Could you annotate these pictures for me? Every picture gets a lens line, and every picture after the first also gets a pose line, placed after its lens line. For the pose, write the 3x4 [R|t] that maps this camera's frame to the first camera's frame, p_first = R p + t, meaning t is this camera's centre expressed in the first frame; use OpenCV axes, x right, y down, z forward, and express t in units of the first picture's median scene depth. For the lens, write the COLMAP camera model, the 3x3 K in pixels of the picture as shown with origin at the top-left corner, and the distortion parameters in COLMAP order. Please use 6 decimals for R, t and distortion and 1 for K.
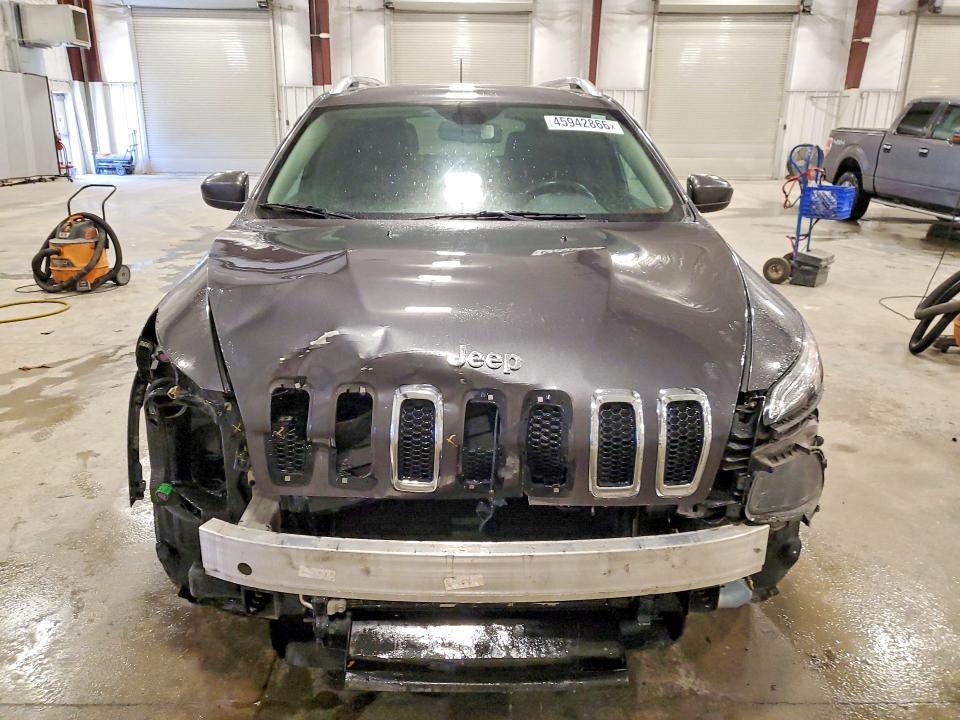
lens RADIAL K [[737.8, 0, 480.0], [0, 737.8, 360.0], [0, 0, 1]] dist [0.000359, -0.002073]
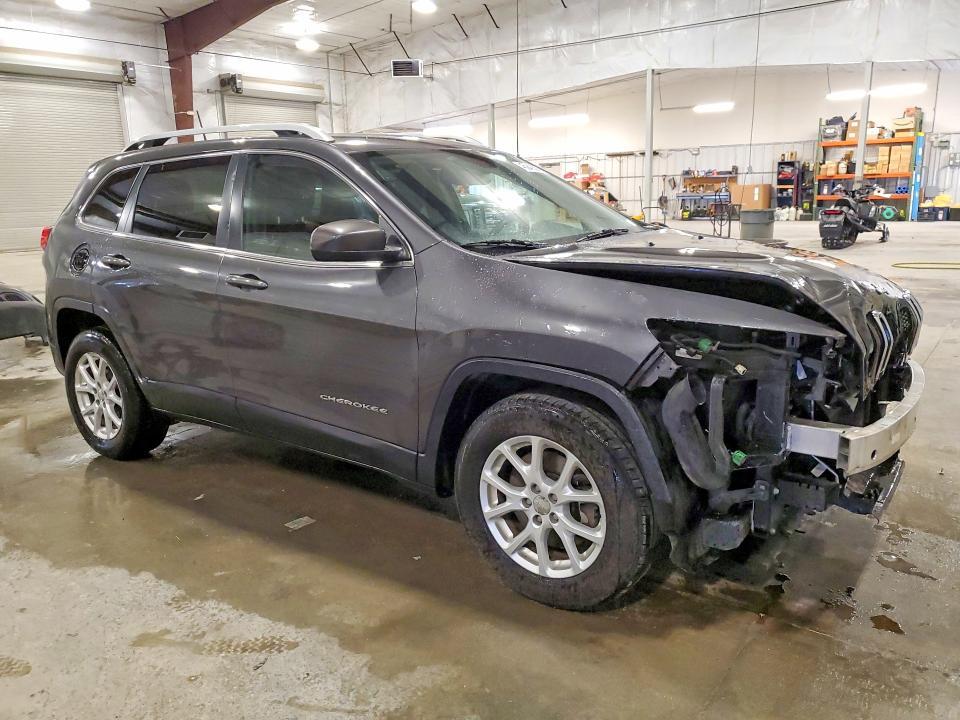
lens RADIAL K [[737.8, 0, 480.0], [0, 737.8, 360.0], [0, 0, 1]] dist [0.000359, -0.002073]
pose [[0.602135, -0.200896, 0.772706, -0.136064], [0.266349, 0.962926, 0.042797, -0.011616], [-0.752656, 0.180040, 0.633320, 0.046177]]
